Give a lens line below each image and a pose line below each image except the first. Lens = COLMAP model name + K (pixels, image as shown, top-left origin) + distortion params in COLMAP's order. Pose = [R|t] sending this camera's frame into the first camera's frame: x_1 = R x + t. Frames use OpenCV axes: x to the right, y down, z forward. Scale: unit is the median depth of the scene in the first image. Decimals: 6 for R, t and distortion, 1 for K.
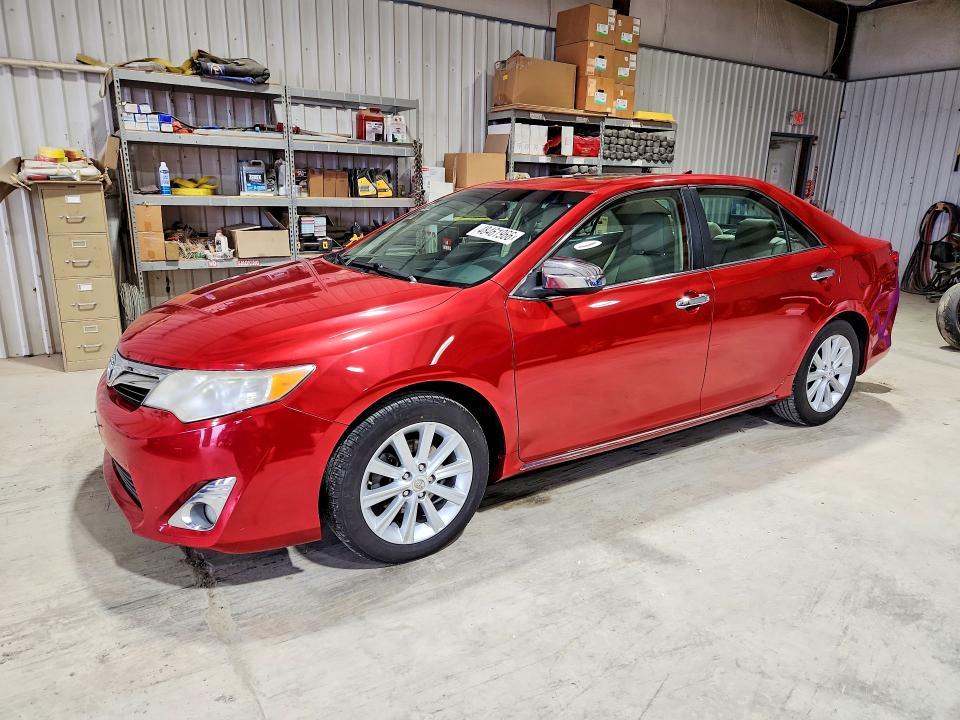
lens RADIAL K [[661.5, 0, 475.5], [0, 661.5, 360.2], [0, 0, 1]] dist [0.076312, -0.077510]
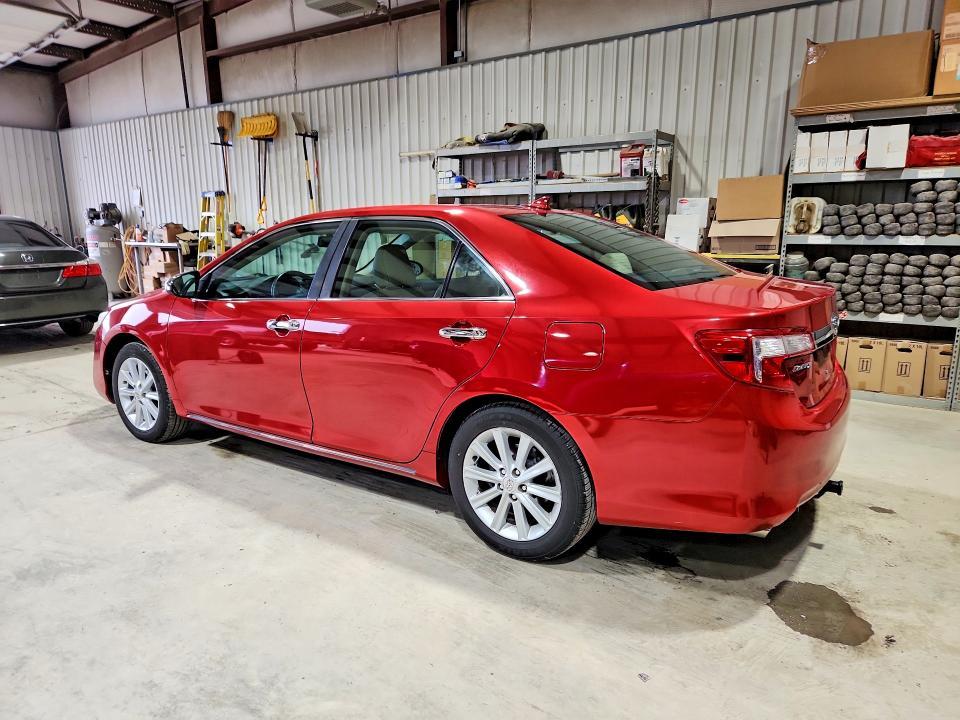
lens RADIAL K [[661.5, 0, 475.5], [0, 661.5, 360.2], [0, 0, 1]] dist [0.076312, -0.077510]
pose [[0.355234, 0.172001, -0.918817, 1.183578], [-0.218411, 0.970991, 0.097326, -0.172652], [0.908904, 0.166106, 0.382496, 0.724488]]
